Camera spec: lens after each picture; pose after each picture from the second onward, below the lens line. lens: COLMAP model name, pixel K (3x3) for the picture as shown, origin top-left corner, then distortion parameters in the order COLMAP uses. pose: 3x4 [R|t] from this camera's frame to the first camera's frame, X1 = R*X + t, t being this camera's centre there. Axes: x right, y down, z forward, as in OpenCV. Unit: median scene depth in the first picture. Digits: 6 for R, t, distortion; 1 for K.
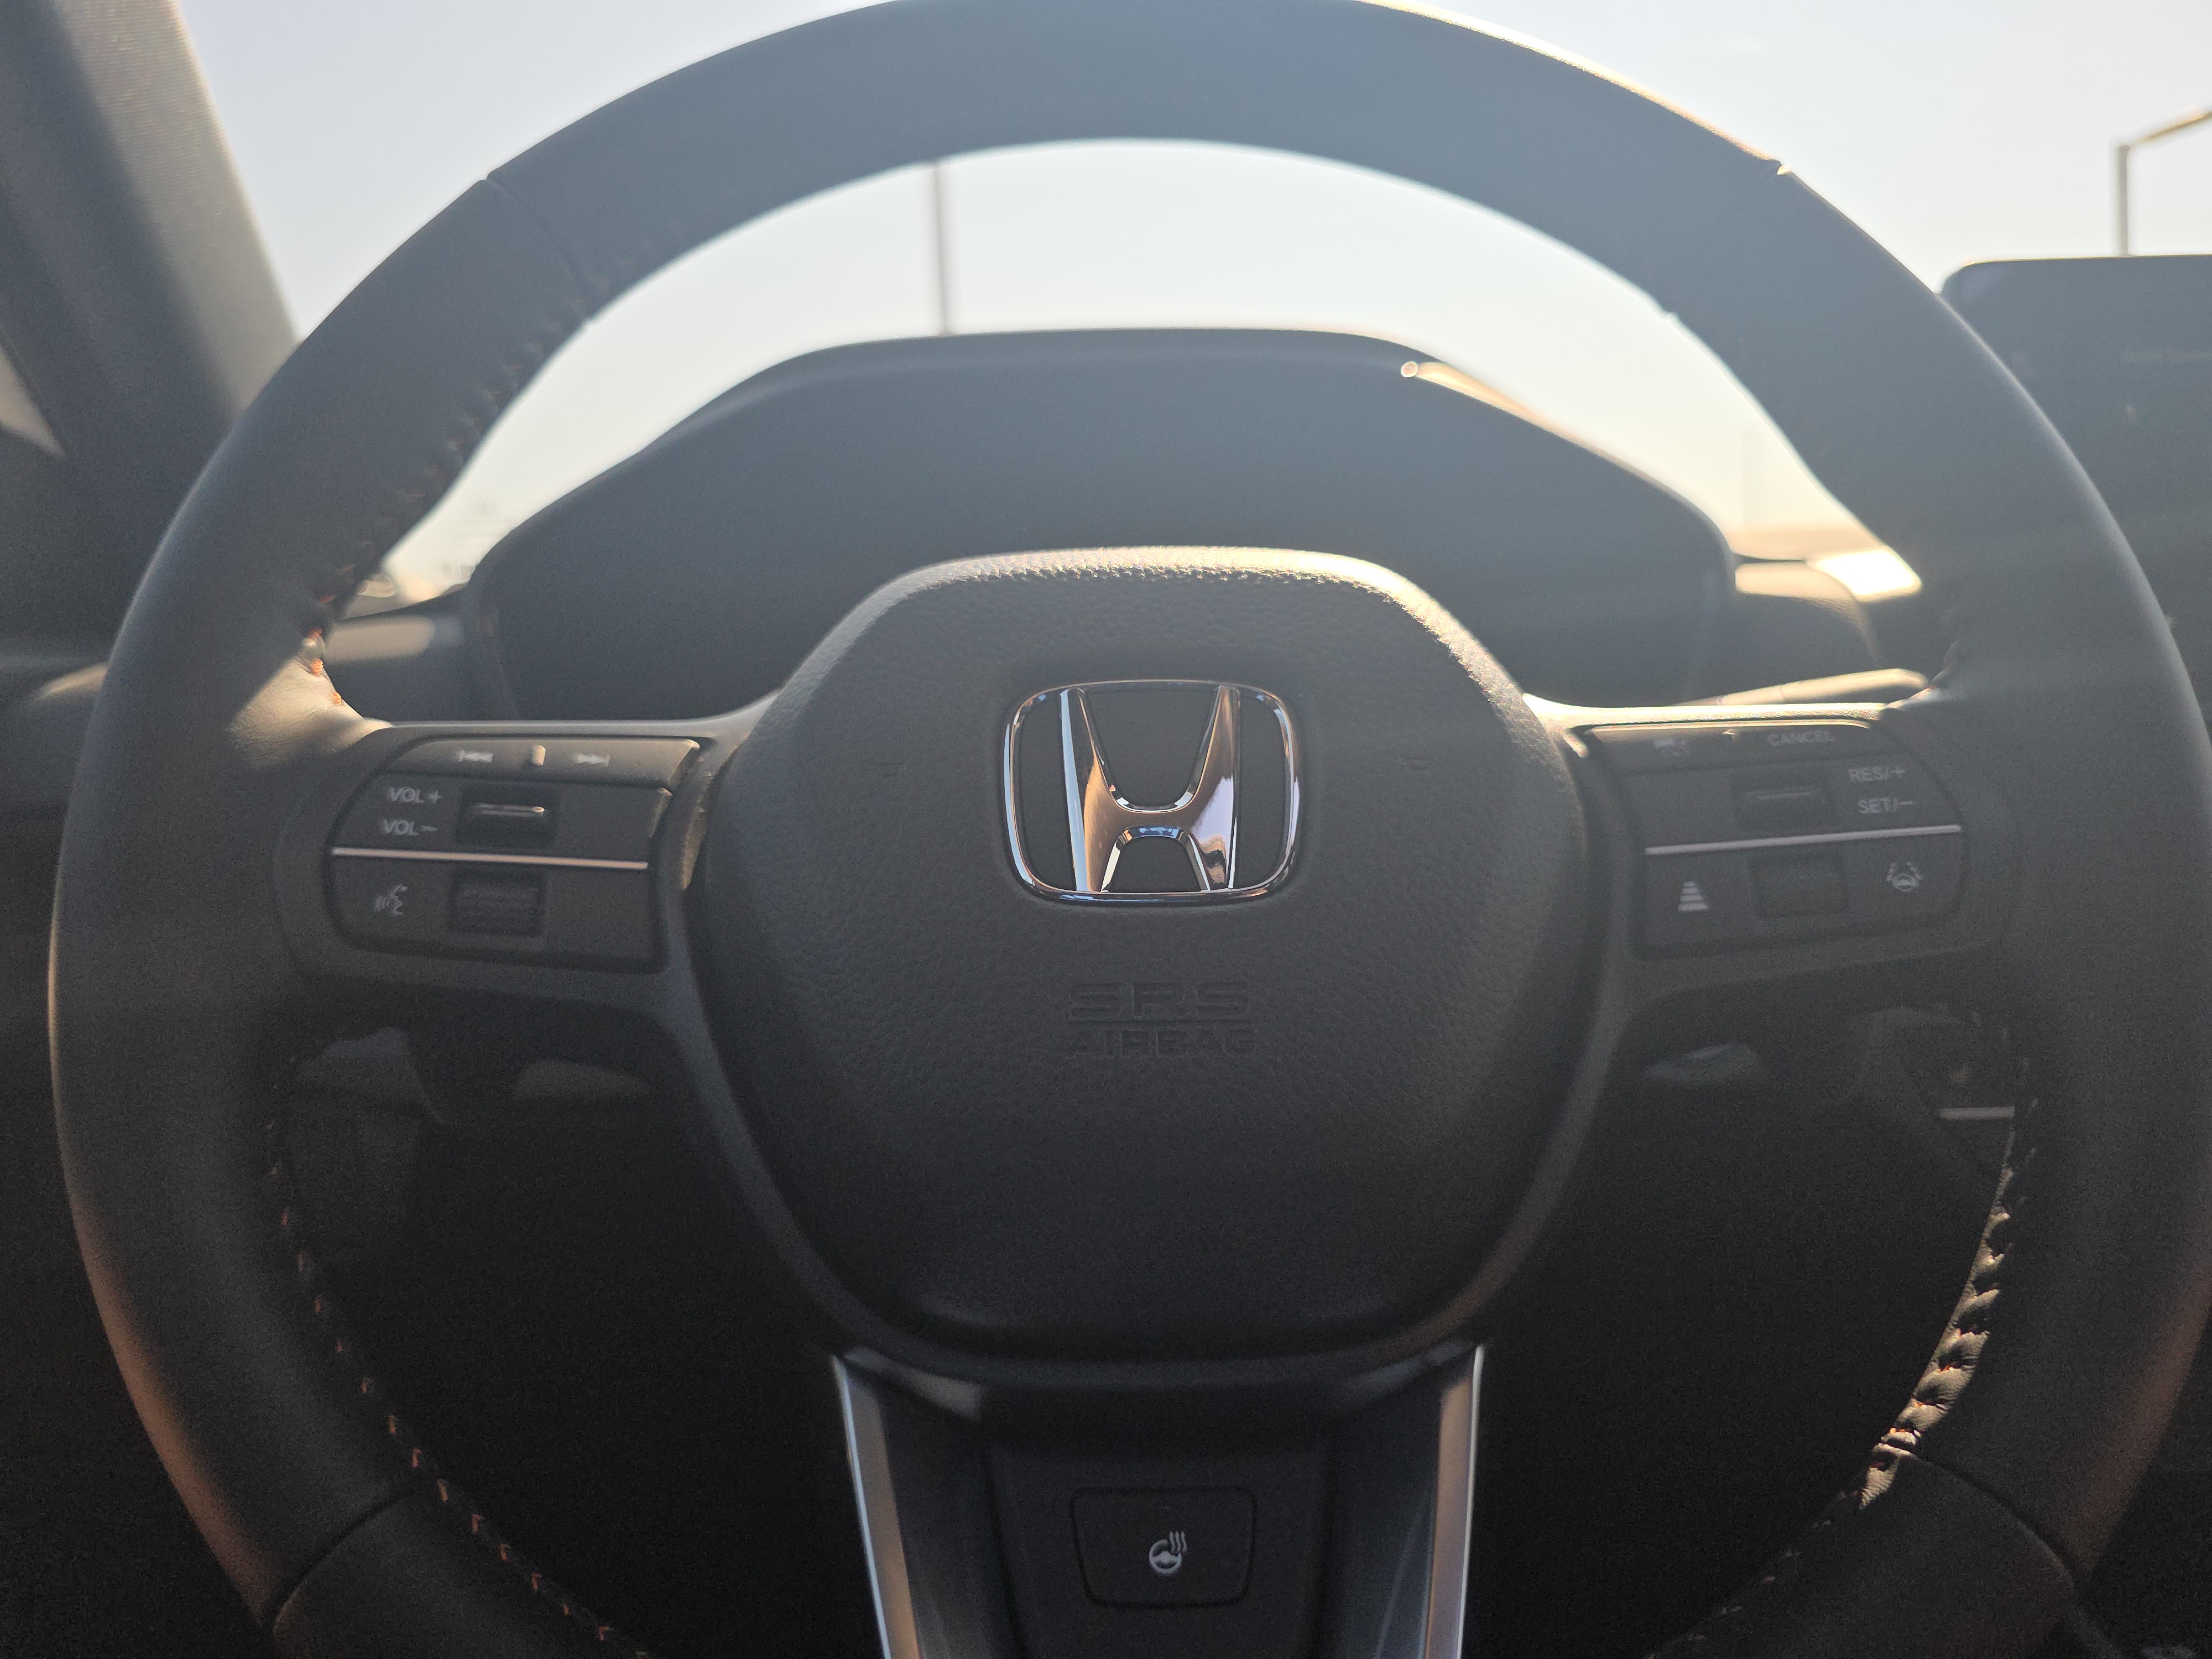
lens RADIAL K [[1558.1, 0, 1103.8], [0, 1558.1, 845.5], [0, 0, 1]] dist [-0.005509, -0.000936]
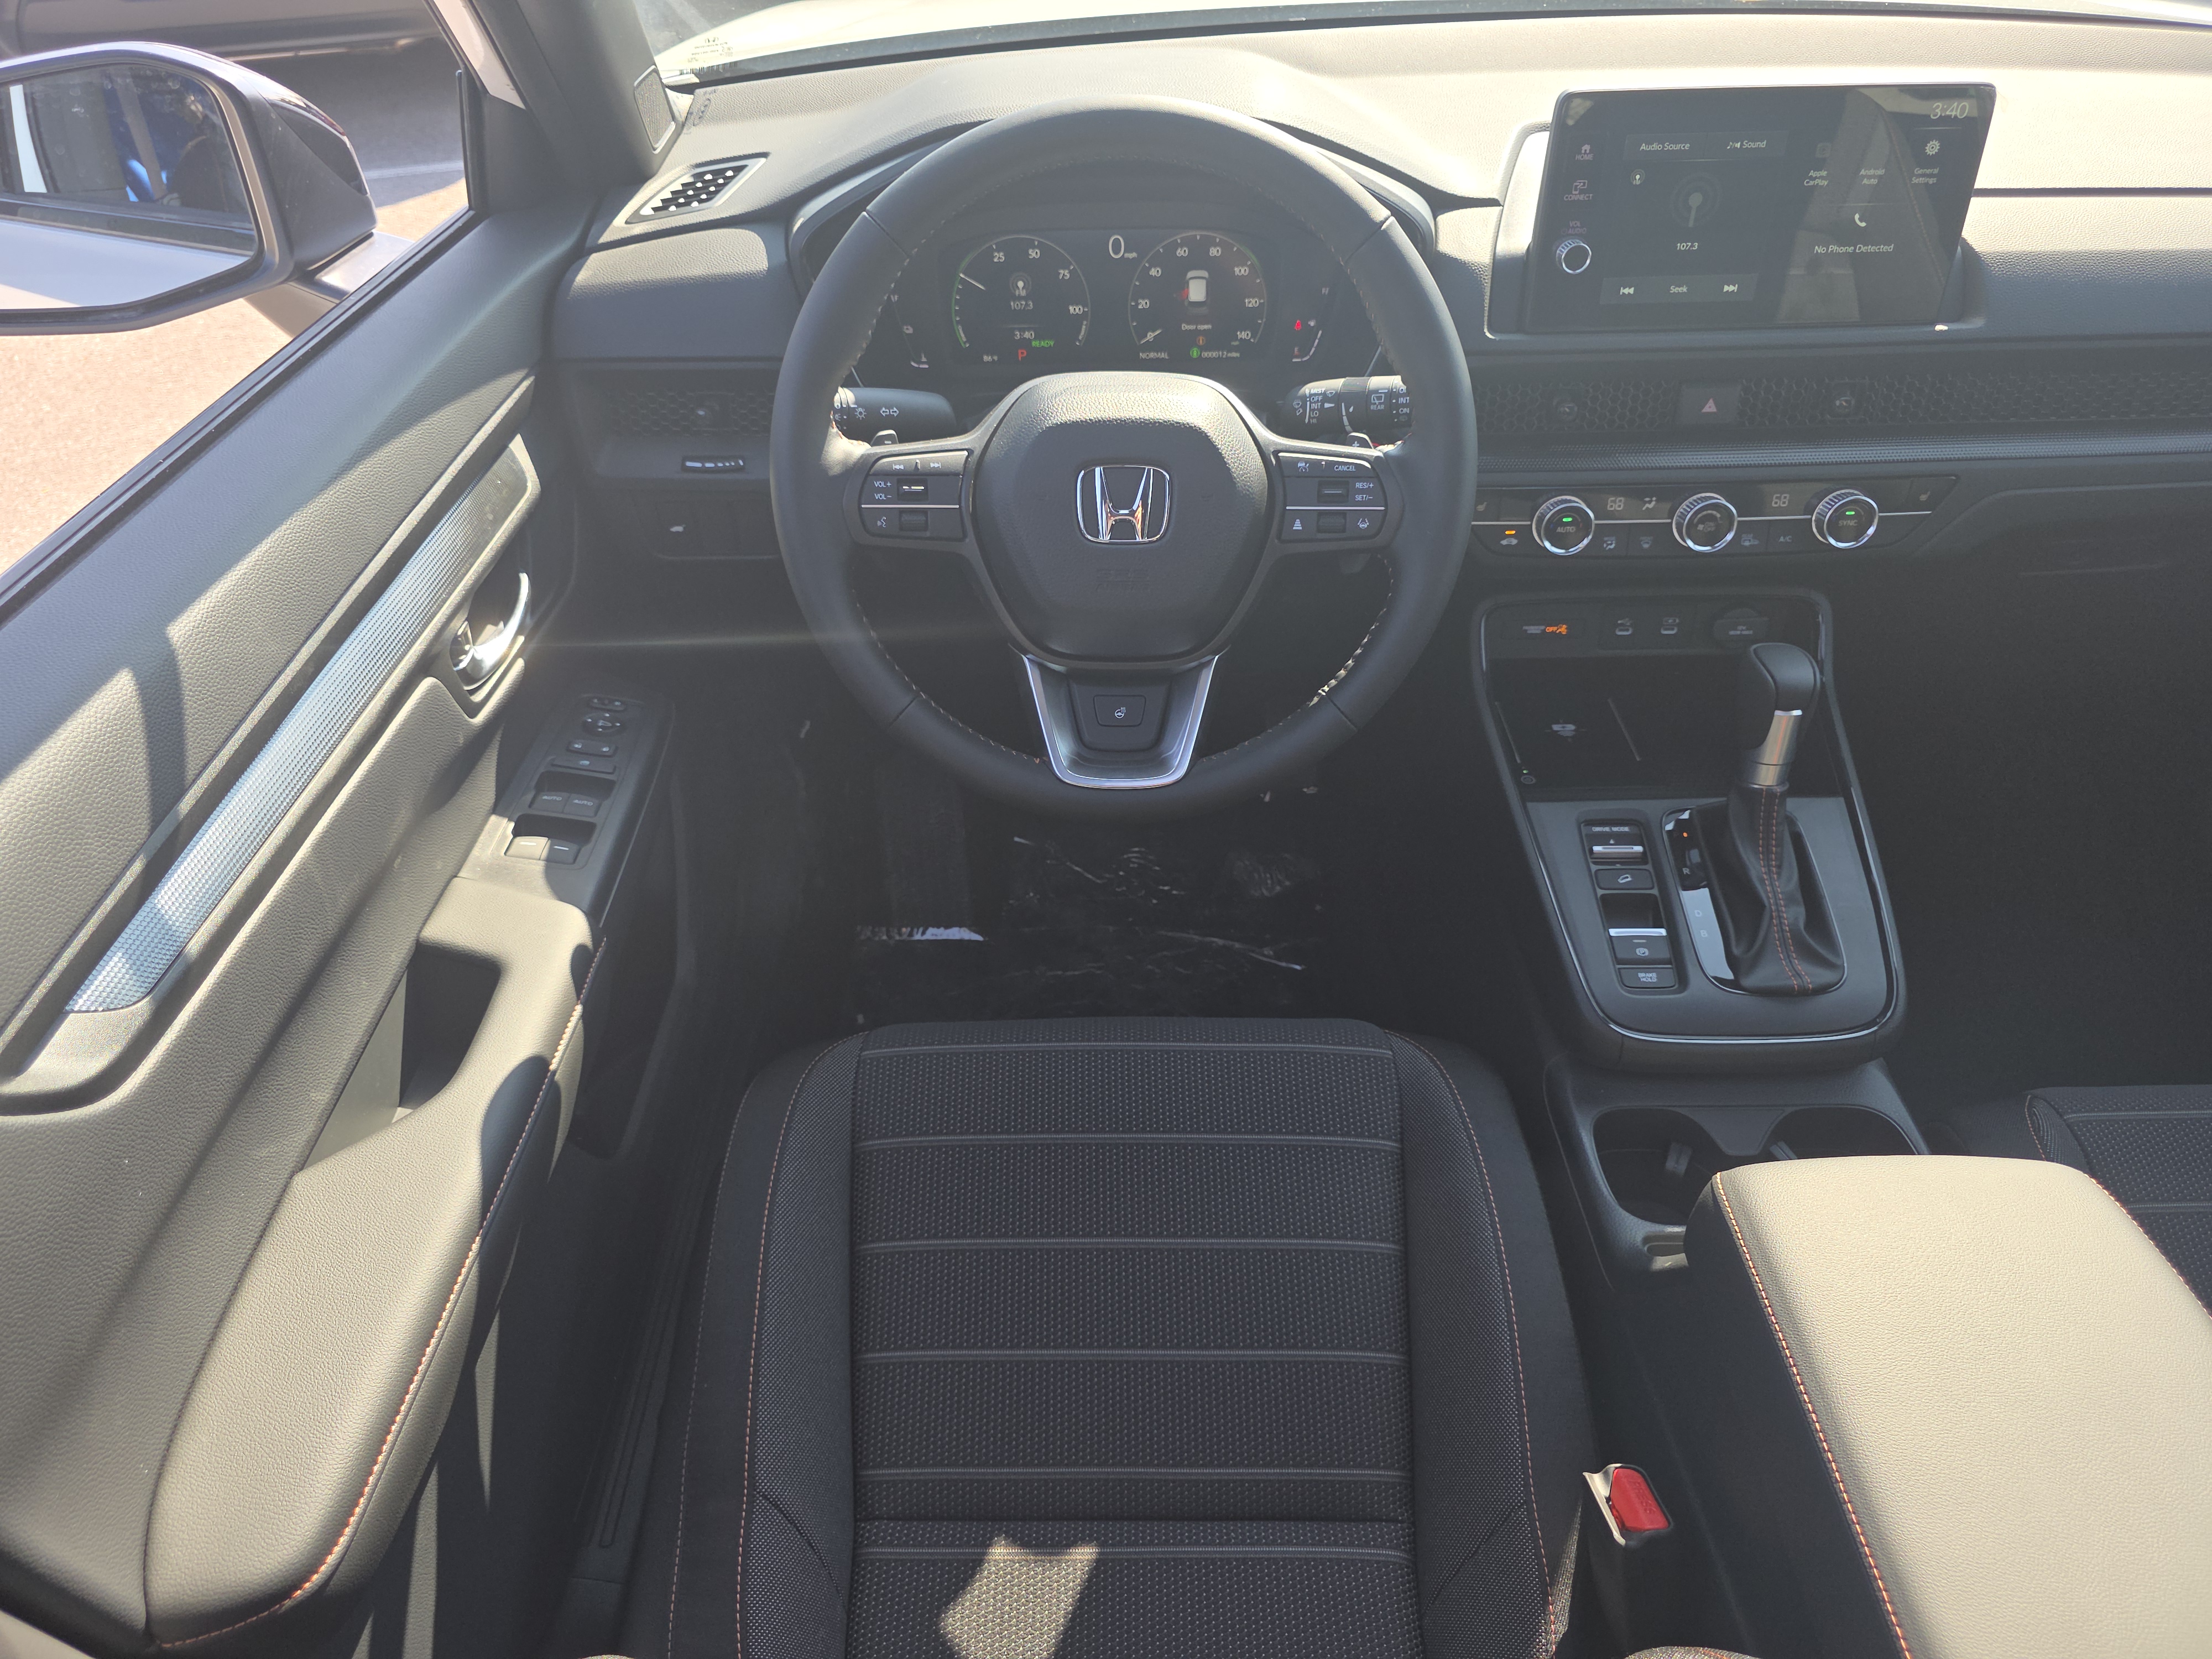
lens RADIAL K [[1531.2, 0, 1084.2], [0, 1531.2, 853.1], [0, 0, 1]] dist [0.021910, -0.000819]
pose [[0.999732, 0.022960, -0.002788, -0.022778], [-0.017407, 0.826272, 0.563003, -1.153775], [0.015230, -0.562803, 0.826450, -1.921102]]
